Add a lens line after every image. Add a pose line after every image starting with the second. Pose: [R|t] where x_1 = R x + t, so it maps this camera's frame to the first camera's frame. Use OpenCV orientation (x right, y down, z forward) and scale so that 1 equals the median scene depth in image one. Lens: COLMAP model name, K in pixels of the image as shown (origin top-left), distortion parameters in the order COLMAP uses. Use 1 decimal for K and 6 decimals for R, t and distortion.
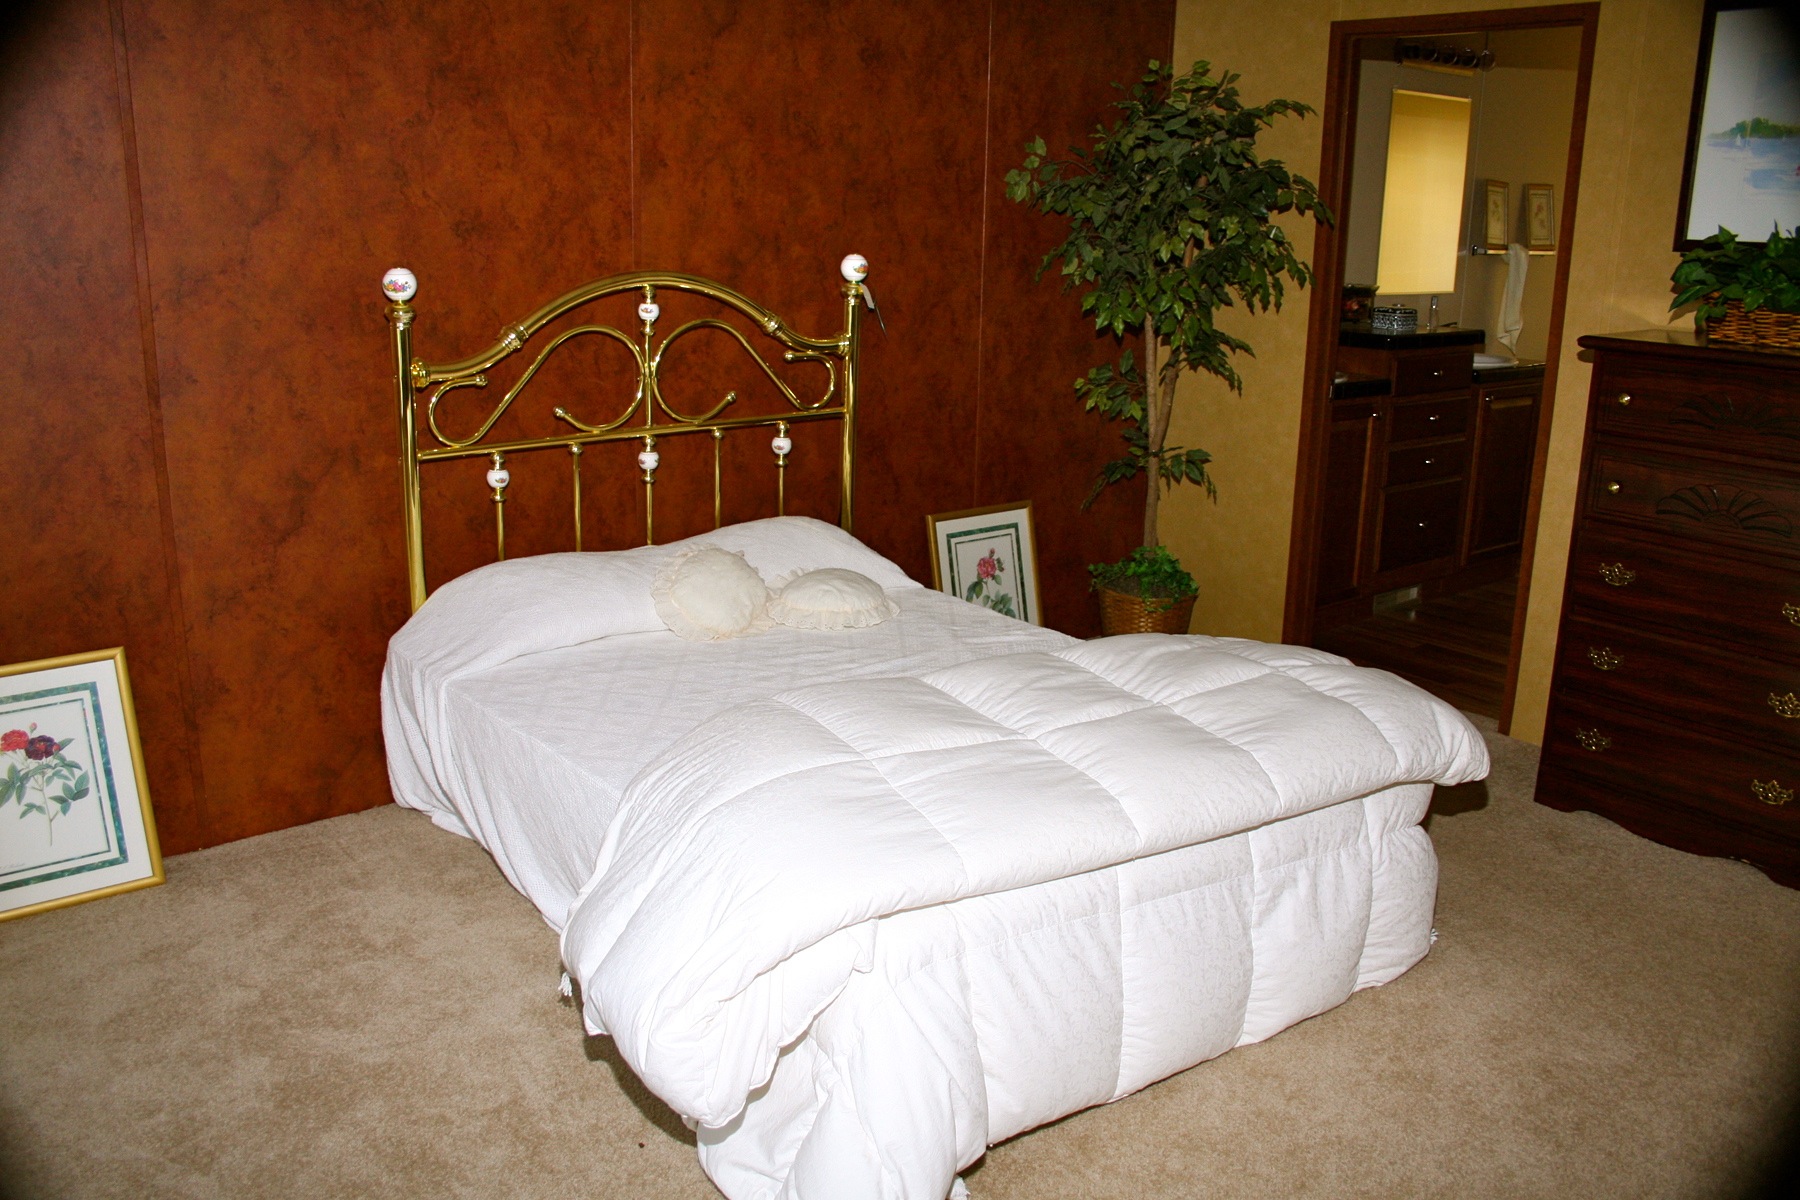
lens RADIAL K [[1488.8, 0, 883.3], [0, 1488.8, 609.9], [0, 0, 1]] dist [-0.157739, 0.127707]
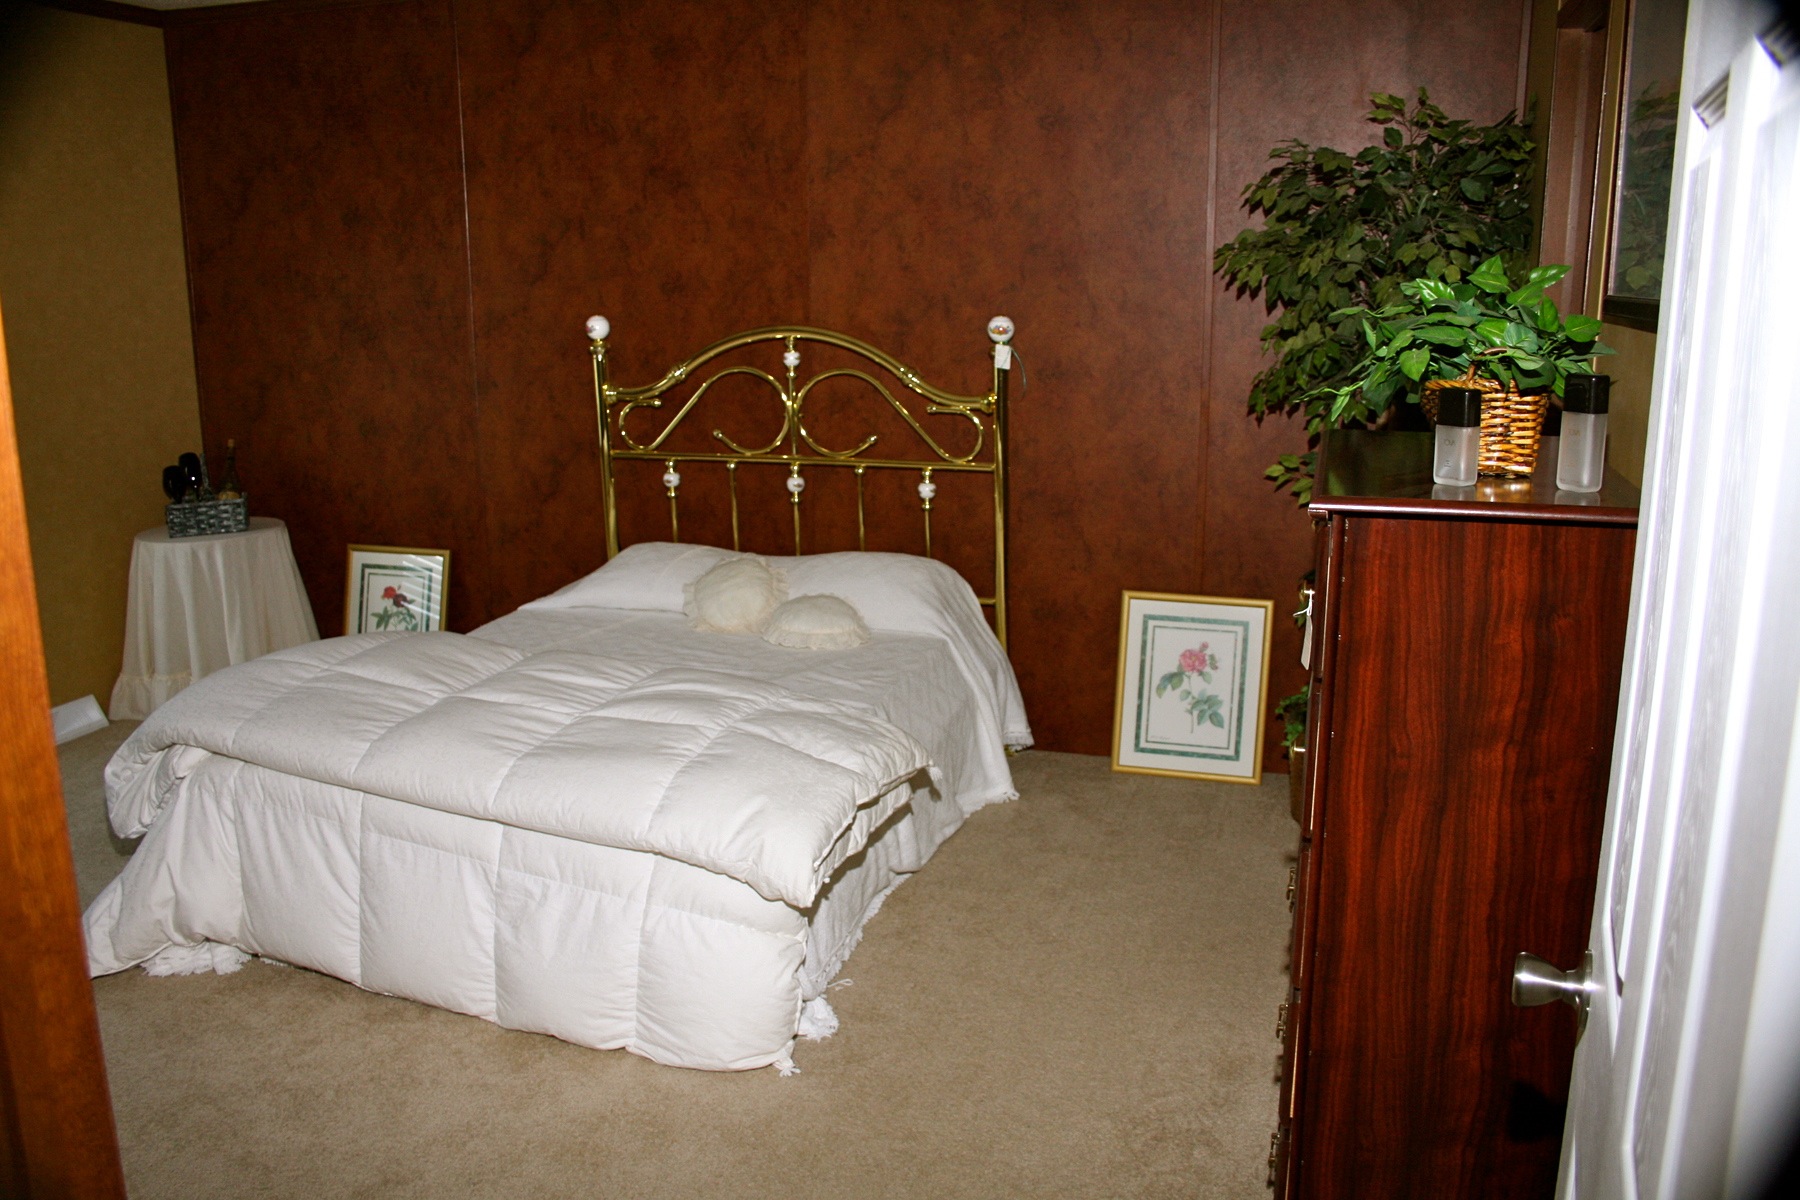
lens RADIAL K [[1488.8, 0, 883.3], [0, 1488.8, 609.9], [0, 0, 1]] dist [-0.157739, 0.127707]
pose [[0.554366, 0.176344, -0.813376, 0.900631], [-0.212557, 0.974884, 0.066489, -0.101626], [0.804672, 0.136030, 0.577926, 0.401865]]
